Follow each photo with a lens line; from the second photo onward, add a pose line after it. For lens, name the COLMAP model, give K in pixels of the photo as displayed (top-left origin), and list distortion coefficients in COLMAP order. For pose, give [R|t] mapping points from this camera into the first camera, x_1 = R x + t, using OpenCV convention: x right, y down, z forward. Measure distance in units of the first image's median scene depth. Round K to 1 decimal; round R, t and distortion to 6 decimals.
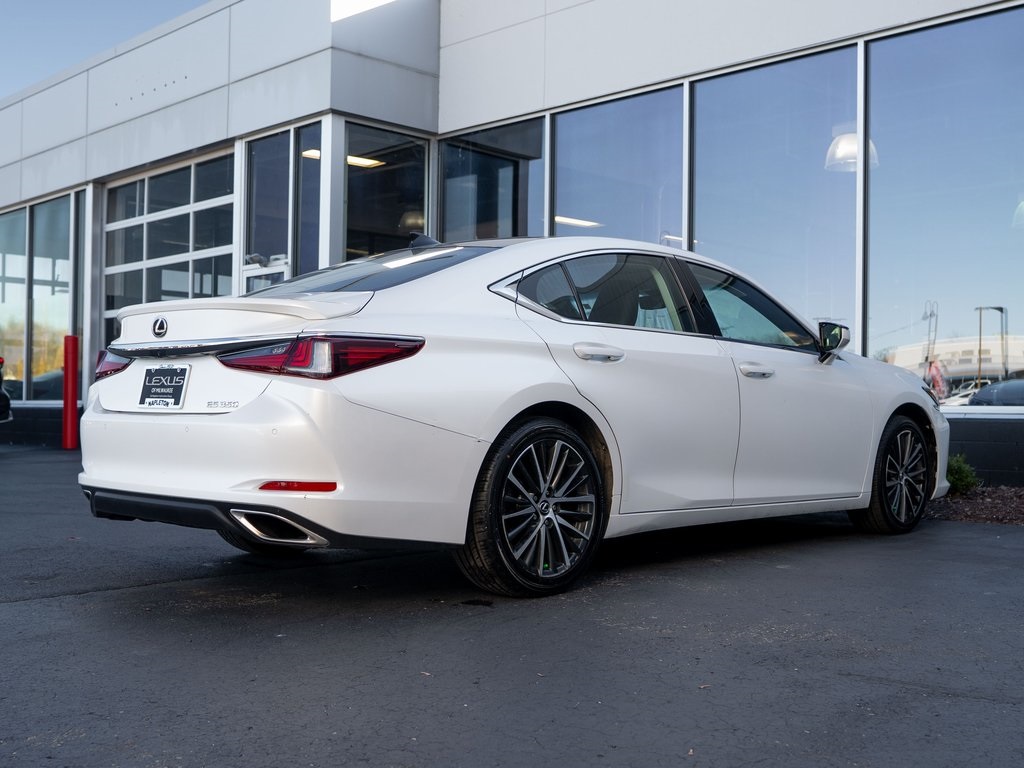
lens RADIAL K [[1238.1, 0, 512.0], [0, 1238.1, 384.0], [0, 0, 1]] dist [-0.007827, 0.031172]
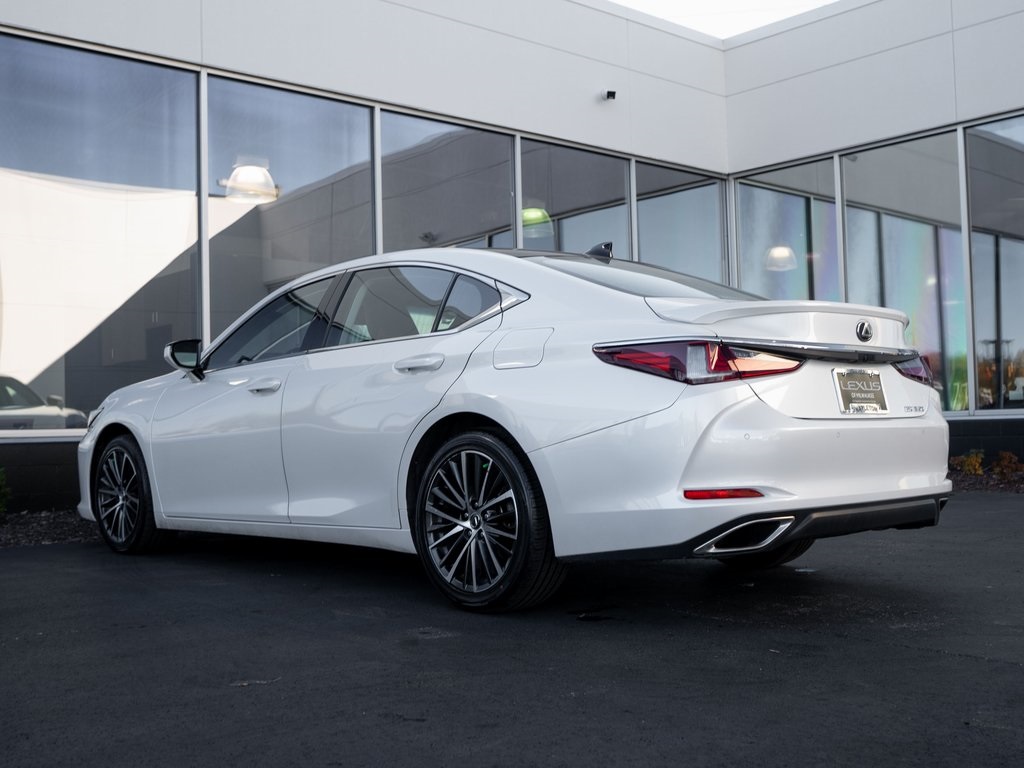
lens RADIAL K [[1143.0, 0, 532.9], [0, 1143.0, 383.6], [0, 0, 1]] dist [-0.008882, -0.012600]
pose [[0.013940, 0.023878, 0.999618, -1.192621], [-0.003053, 0.999711, -0.023838, 0.018146], [-0.999898, -0.002719, 0.014009, 1.250539]]
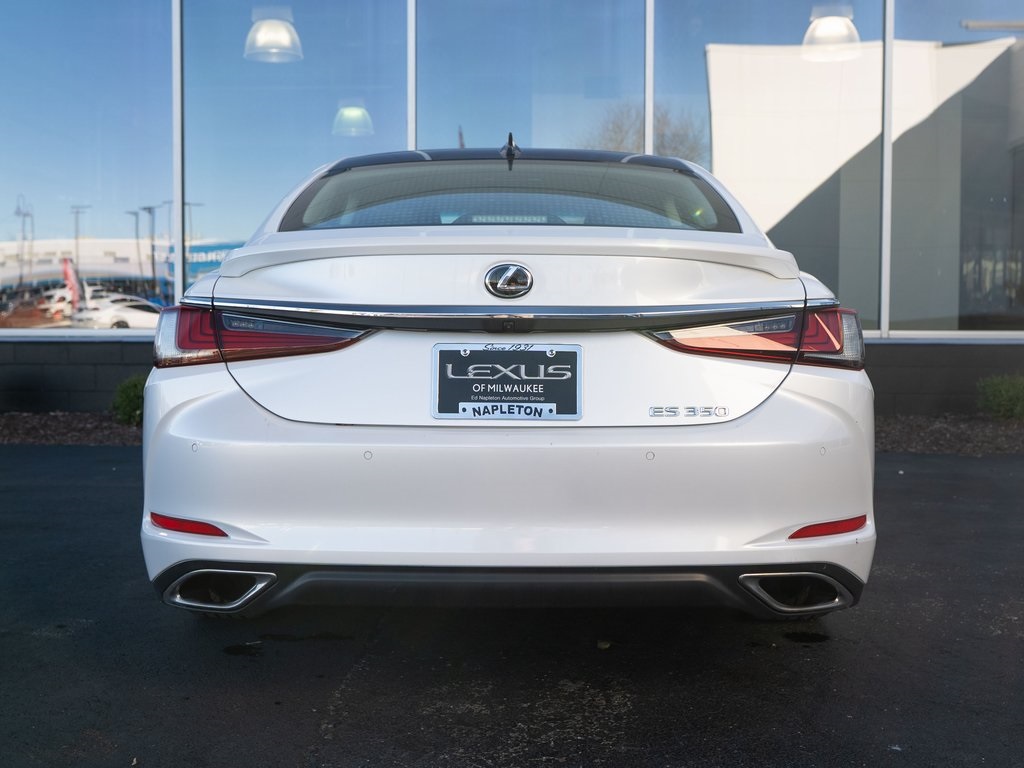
lens RADIAL K [[1238.1, 0, 512.0], [0, 1238.1, 384.0], [0, 0, 1]] dist [-0.007827, 0.031172]
pose [[0.717354, -0.056904, 0.694382, -0.690960], [-0.006744, 0.996045, 0.088592, -0.049132], [-0.696677, -0.068235, 0.714133, 0.579452]]
